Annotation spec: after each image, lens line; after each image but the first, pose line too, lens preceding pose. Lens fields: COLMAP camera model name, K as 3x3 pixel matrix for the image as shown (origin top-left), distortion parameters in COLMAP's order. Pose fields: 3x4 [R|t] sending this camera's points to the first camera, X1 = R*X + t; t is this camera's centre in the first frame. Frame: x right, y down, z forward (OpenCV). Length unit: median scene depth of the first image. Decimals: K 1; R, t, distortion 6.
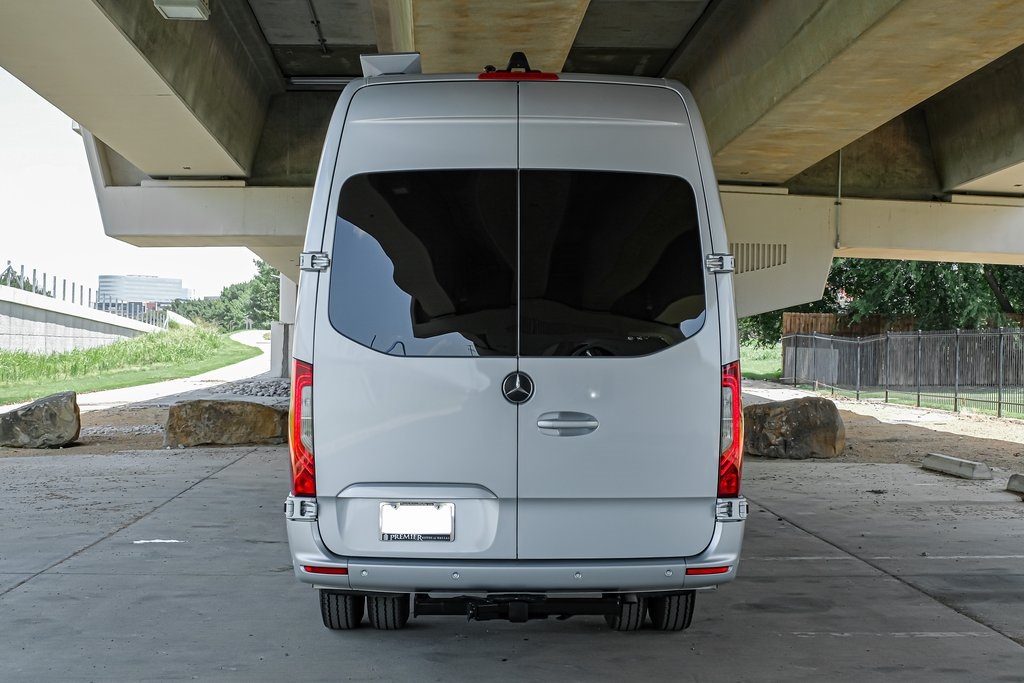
lens RADIAL K [[1245.3, 0, 469.0], [0, 1245.3, 362.7], [0, 0, 1]] dist [-0.002477, 0.000000]
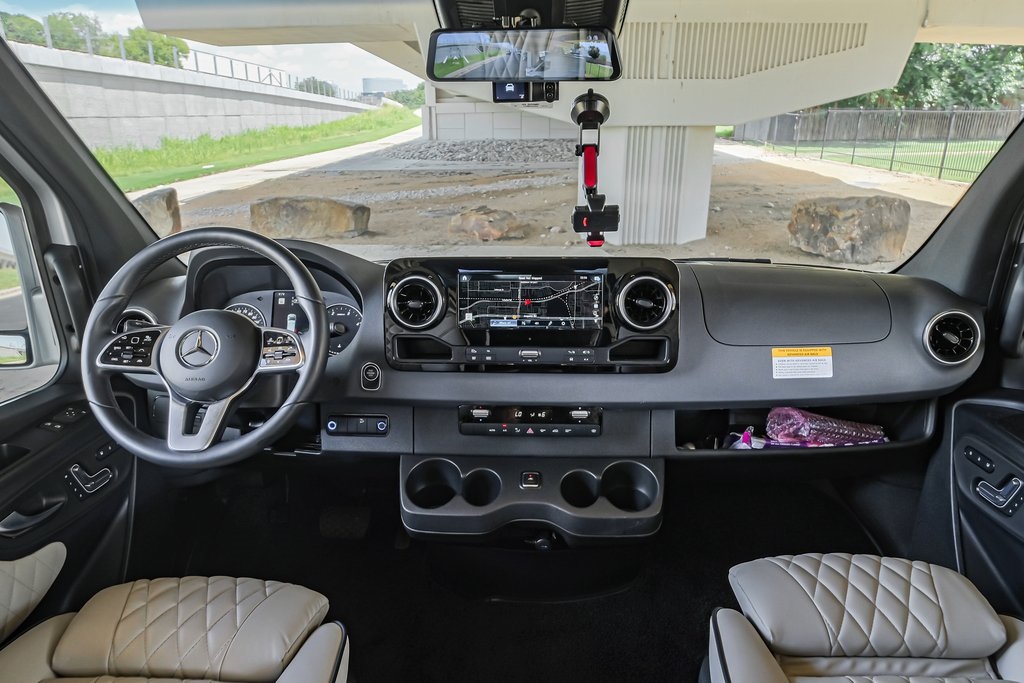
lens RADIAL K [[638.6, 0, 507.6], [0, 638.6, 336.7], [0, 0, 1]] dist [0.003454, -0.008309]
pose [[0.998645, -0.000360, -0.052043, 0.013570], [0.016716, 0.949214, 0.314188, -0.029217], [0.049287, -0.314632, 0.947933, 0.495937]]
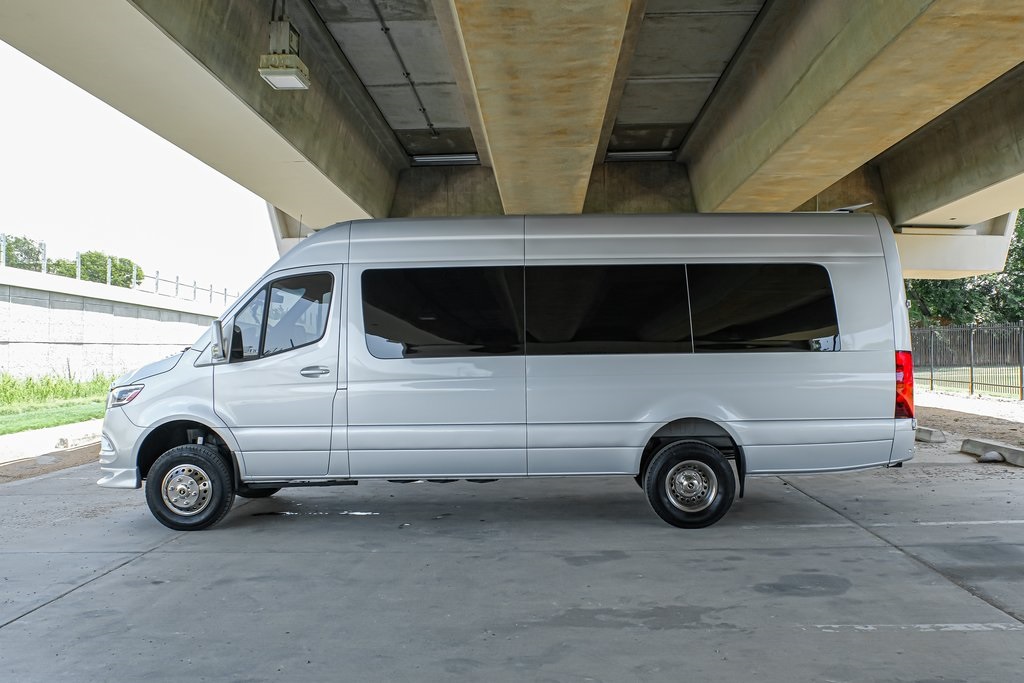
lens RADIAL K [[811.4, 0, 522.2], [0, 811.4, 350.5], [0, 0, 1]] dist [-0.016334, 0.003723]
pose [[0.998515, -0.020447, -0.050497, 0.020219], [0.019985, 0.999754, -0.009629, -0.001974], [0.050681, 0.008605, 0.998678, 0.113719]]
